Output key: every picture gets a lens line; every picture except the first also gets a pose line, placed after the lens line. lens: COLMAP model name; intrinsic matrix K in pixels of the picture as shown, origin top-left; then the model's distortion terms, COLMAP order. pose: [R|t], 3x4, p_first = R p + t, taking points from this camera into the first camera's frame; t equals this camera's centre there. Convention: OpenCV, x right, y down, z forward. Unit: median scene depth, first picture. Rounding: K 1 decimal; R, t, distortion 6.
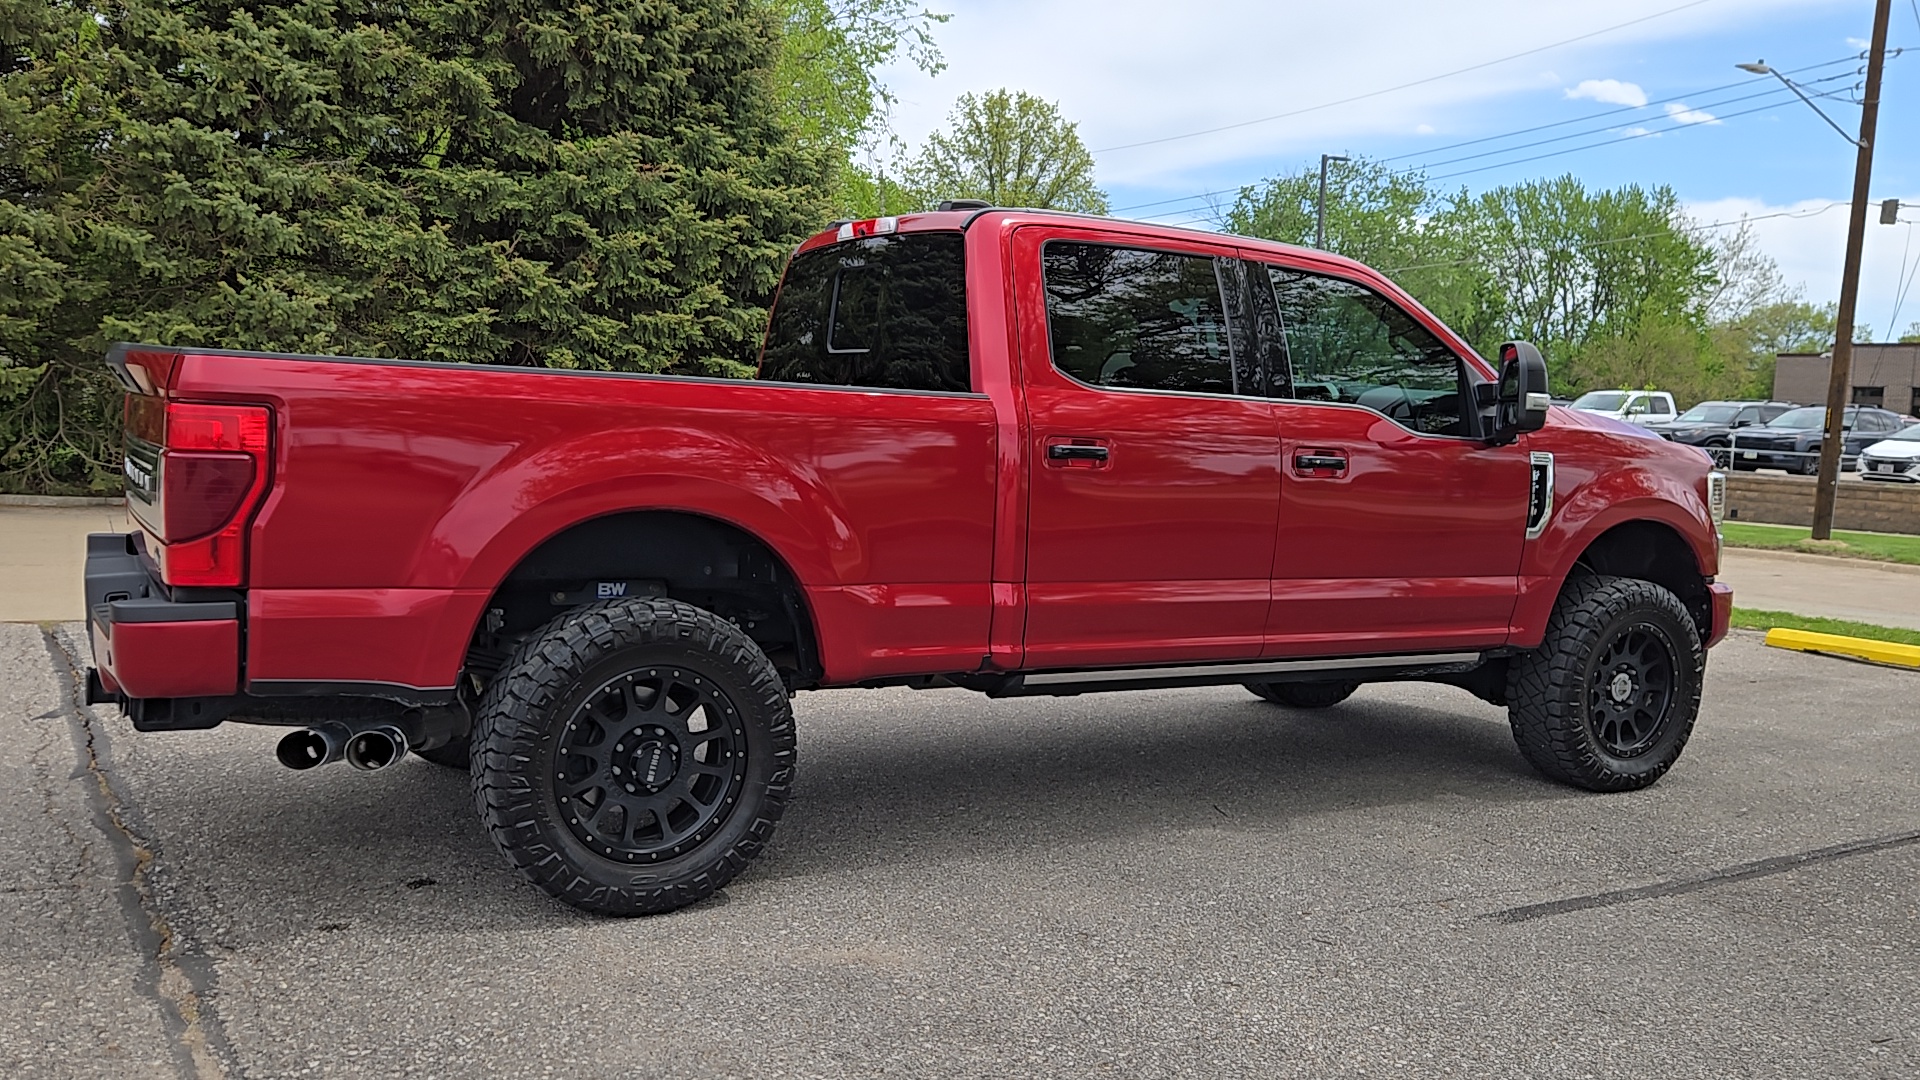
lens RADIAL K [[1601.9, 0, 956.8], [0, 1601.9, 532.3], [0, 0, 1]] dist [0.018447, -0.006983]
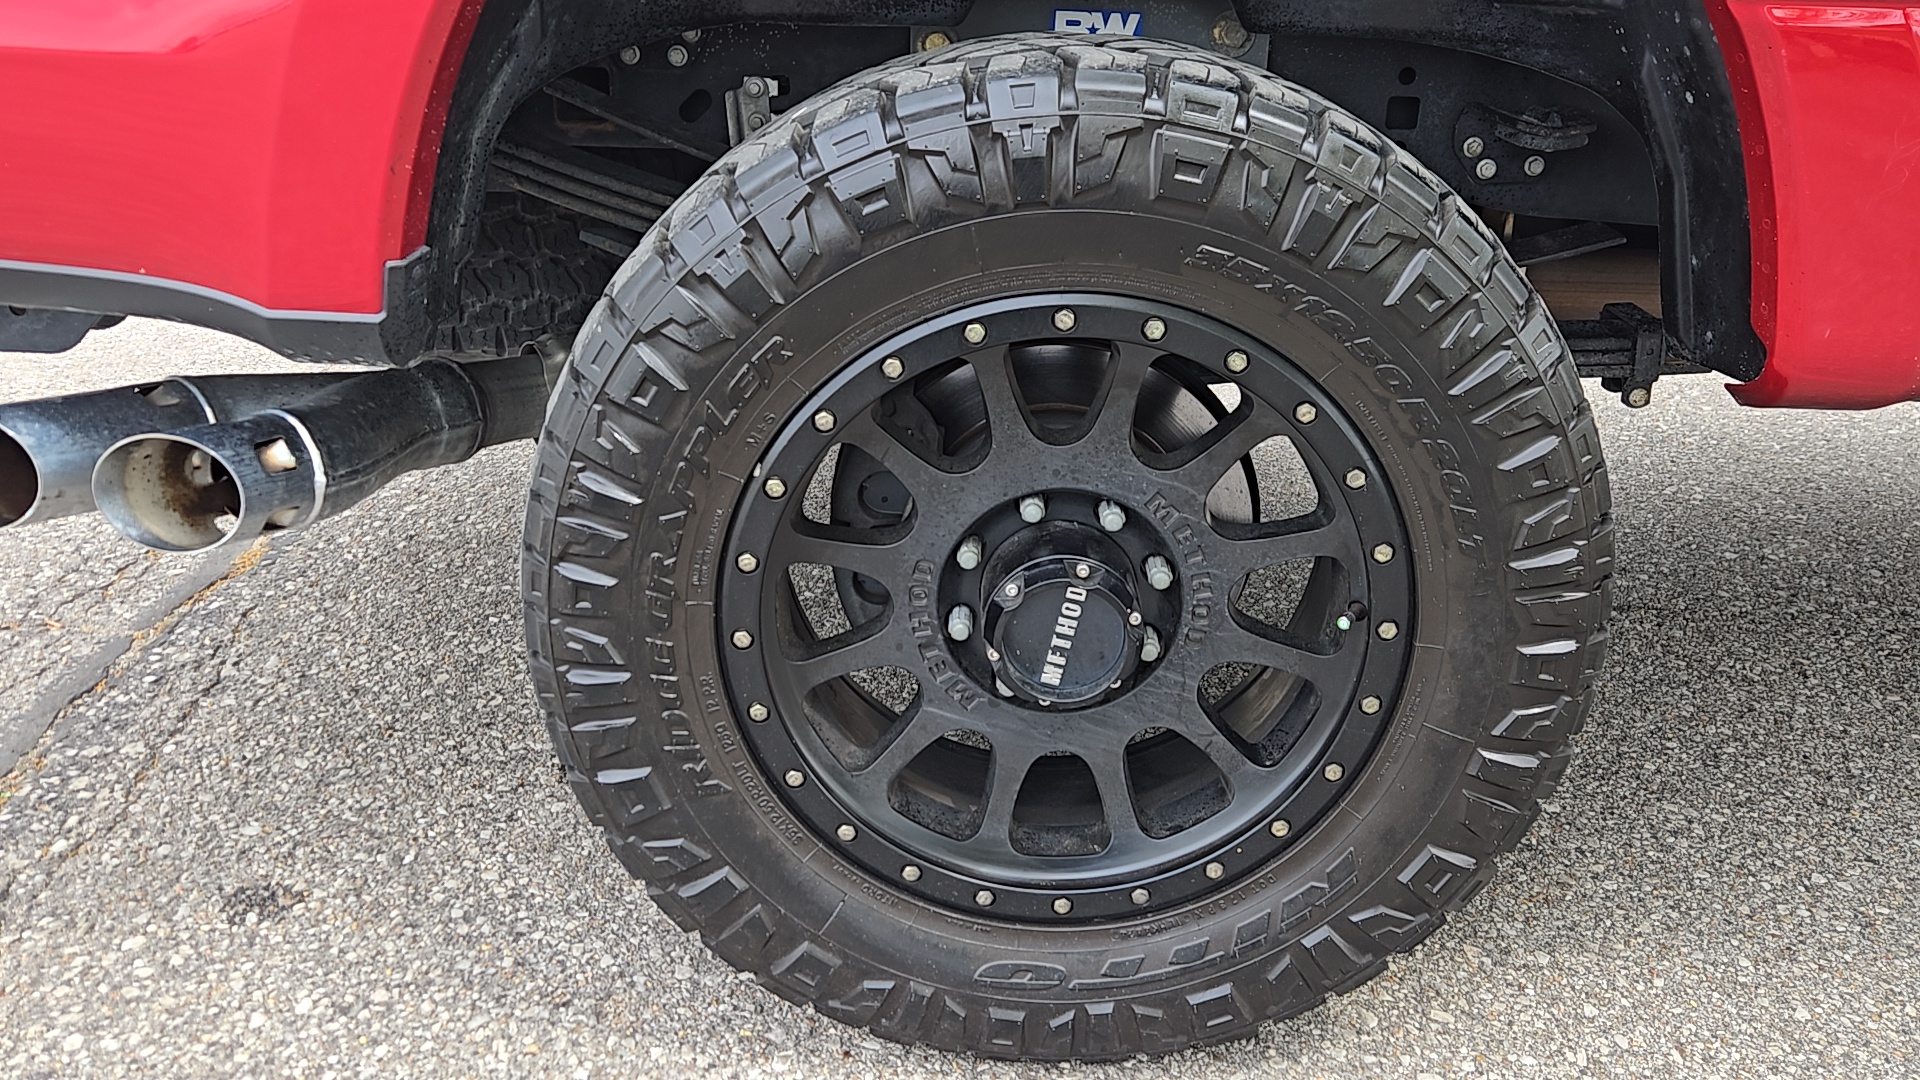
lens RADIAL K [[1601.9, 0, 956.8], [0, 1601.9, 532.3], [0, 0, 1]] dist [0.018447, -0.006983]
pose [[0.859837, 0.161472, -0.484362, -0.049466], [-0.022536, 0.959751, 0.279947, 0.033804], [0.510071, -0.229794, 0.828868, 0.544876]]
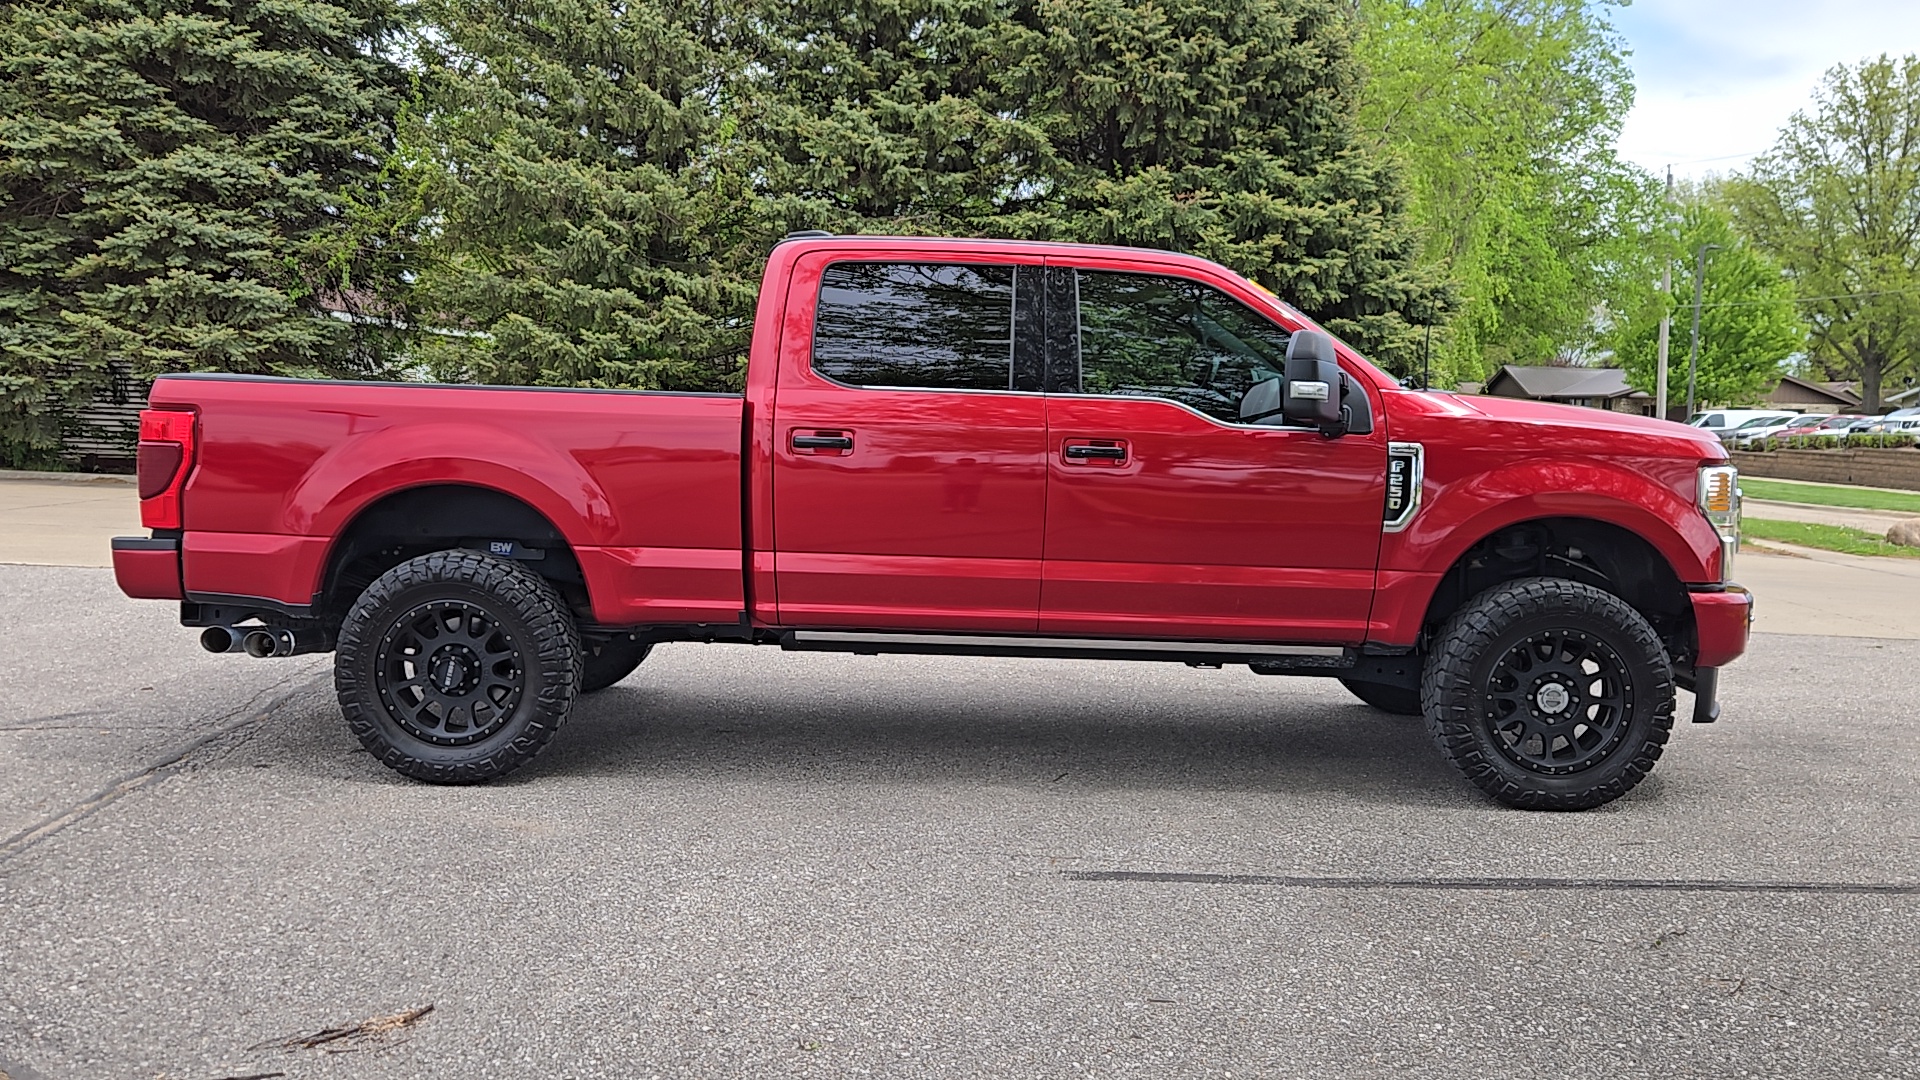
lens RADIAL K [[1601.9, 0, 956.8], [0, 1601.9, 532.3], [0, 0, 1]] dist [0.018447, -0.006983]
pose [[0.865799, 0.019136, -0.500026, 0.616320], [-0.026331, 0.999626, -0.007336, 0.018145], [0.499699, 0.019517, 0.865979, 0.029637]]
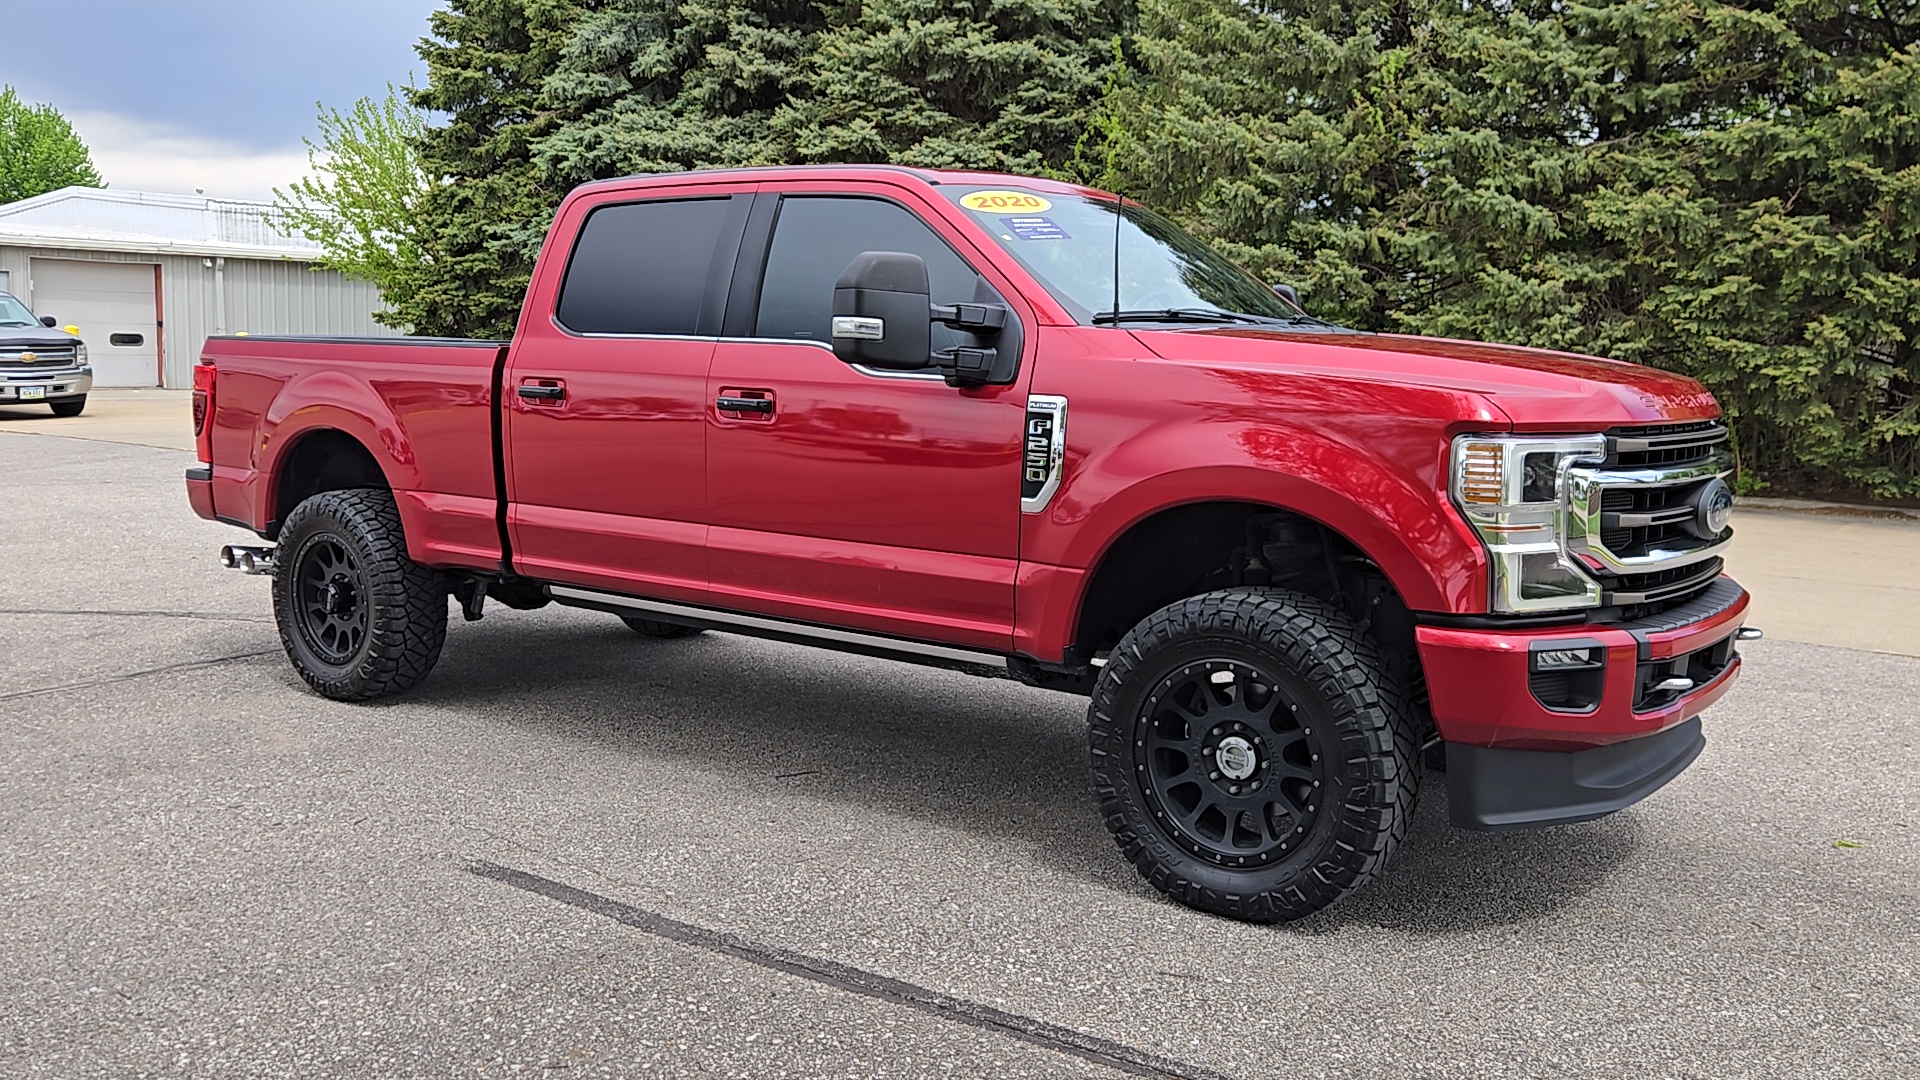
lens RADIAL K [[1601.9, 0, 956.8], [0, 1601.9, 532.3], [0, 0, 1]] dist [0.018447, -0.006983]
pose [[0.396670, 0.067250, -0.915495, 1.025310], [-0.067675, 0.996741, 0.043895, -0.016994], [0.915463, 0.044544, 0.399928, 0.674575]]
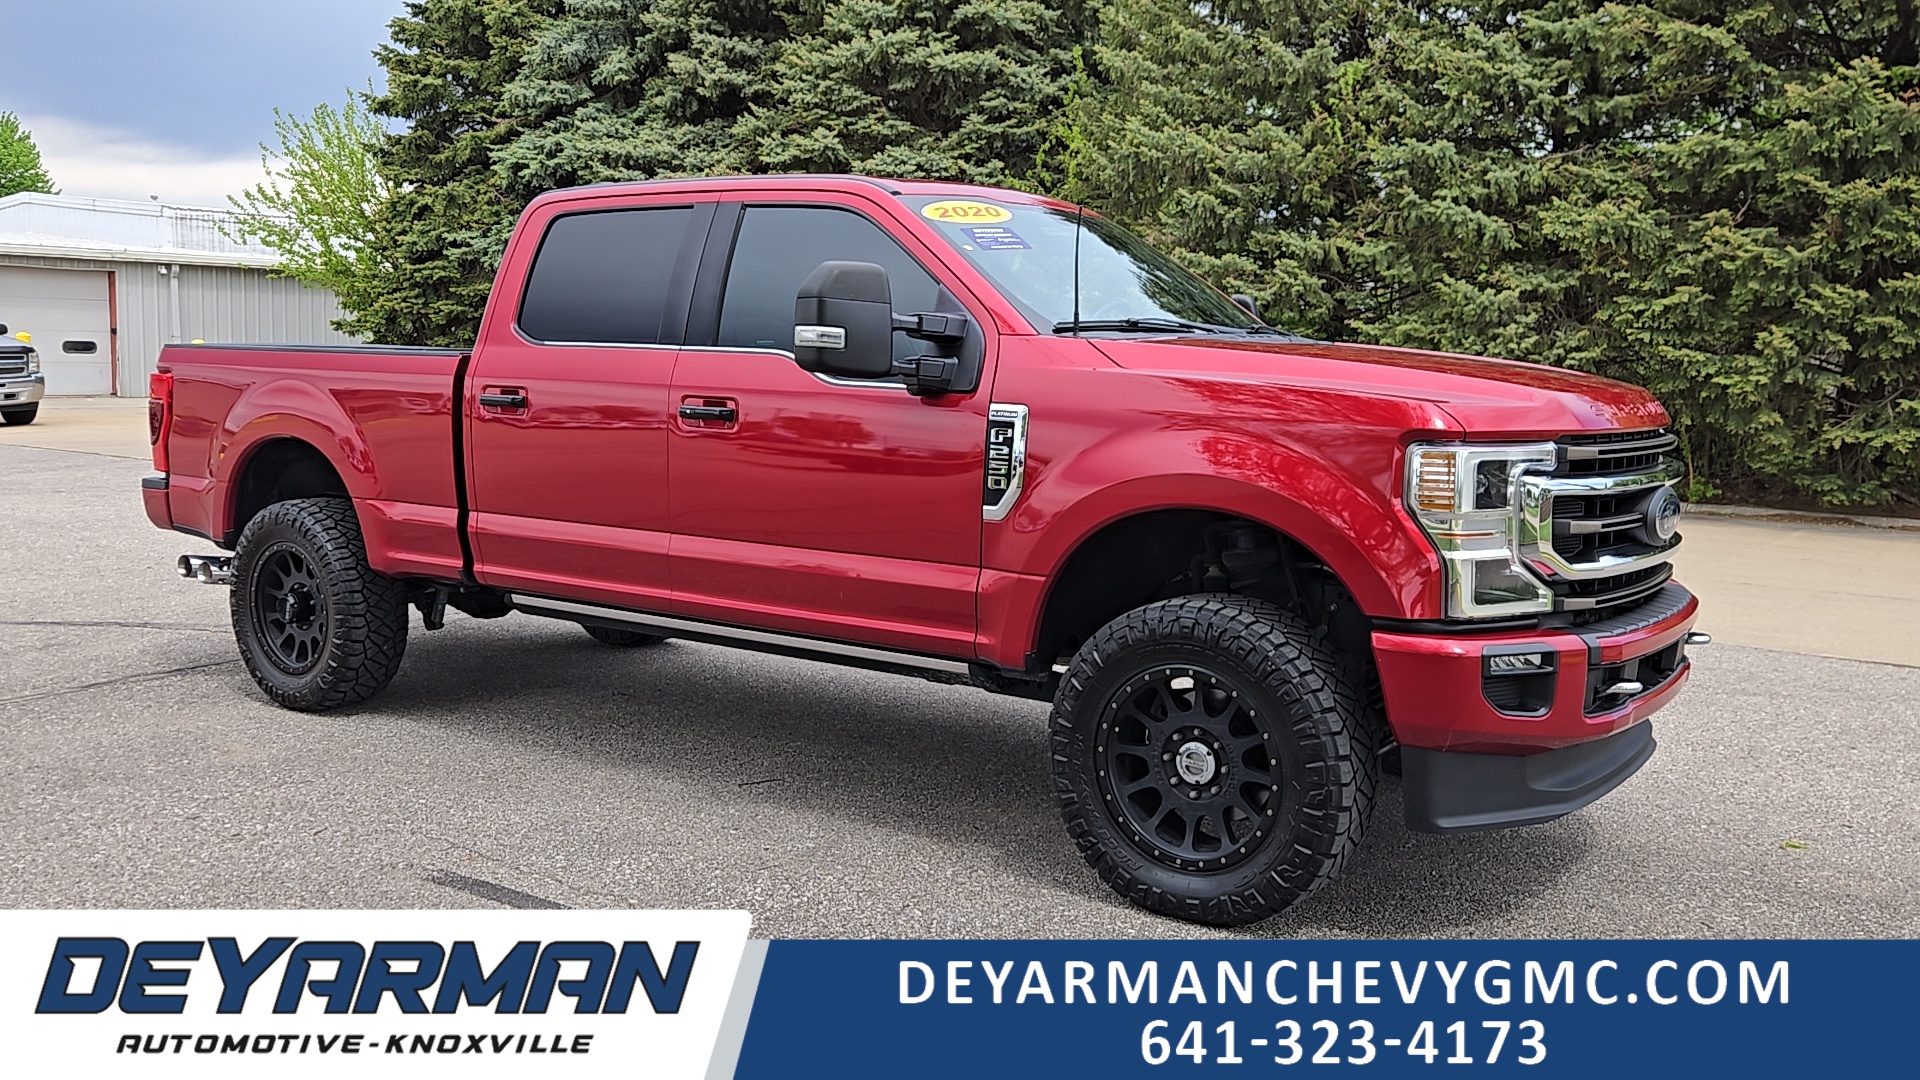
lens RADIAL K [[1601.9, 0, 956.8], [0, 1601.9, 532.3], [0, 0, 1]] dist [0.018447, -0.006983]
pose [[0.417784, 0.061859, -0.906438, 1.029984], [-0.066869, 0.997067, 0.037223, -0.017009], [0.906082, 0.045062, 0.420695, 0.673068]]
